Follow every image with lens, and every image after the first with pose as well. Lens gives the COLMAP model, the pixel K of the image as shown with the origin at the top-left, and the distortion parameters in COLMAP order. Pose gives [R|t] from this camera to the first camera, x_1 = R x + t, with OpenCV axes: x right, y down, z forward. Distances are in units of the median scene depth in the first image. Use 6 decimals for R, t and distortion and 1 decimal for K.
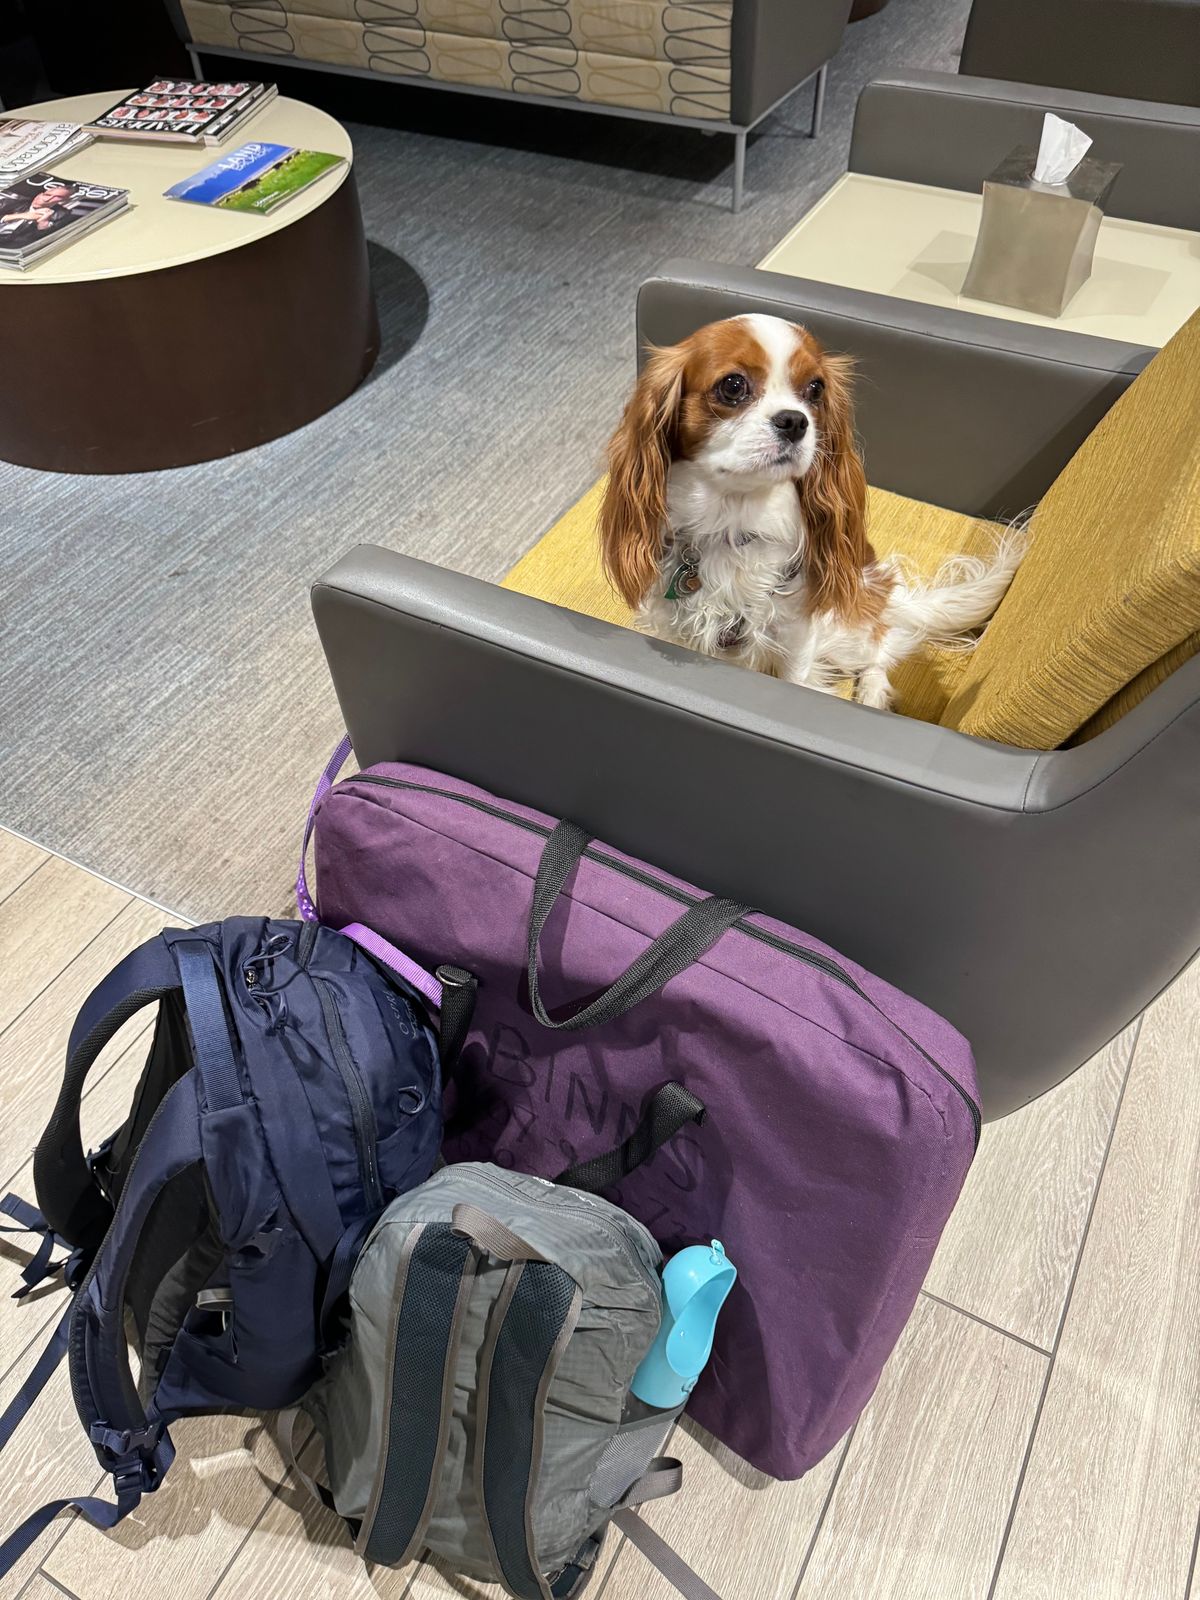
lens RADIAL K [[1135.5, 0, 598.6], [0, 1135.5, 808.5], [0, 0, 1]] dist [0.001628, -0.011306]
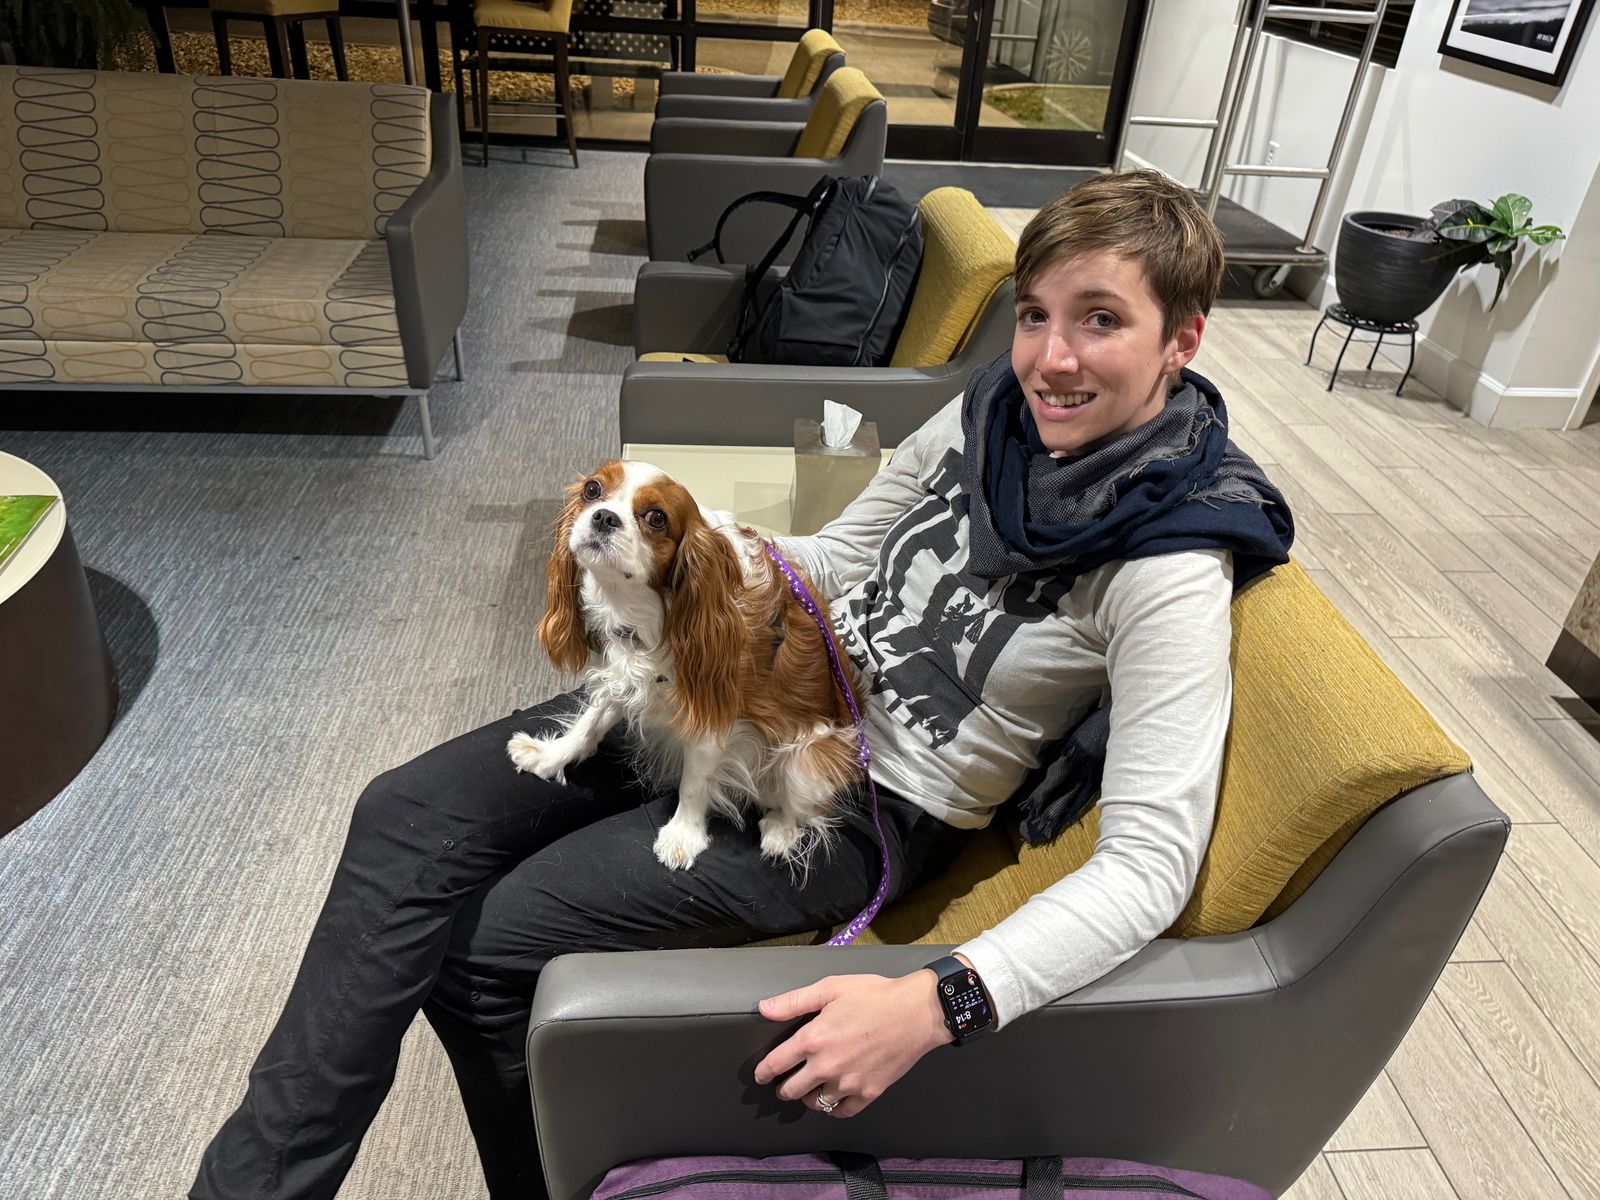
lens RADIAL K [[1135.5, 0, 792.3], [0, 1135.5, 601.4], [0, 0, 1]] dist [0.001628, -0.011306]
pose [[0.840733, -0.227494, 0.491339, -0.157921], [0.356934, 0.915222, -0.186996, -0.092413], [-0.407143, 0.332589, 0.850658, 0.007515]]
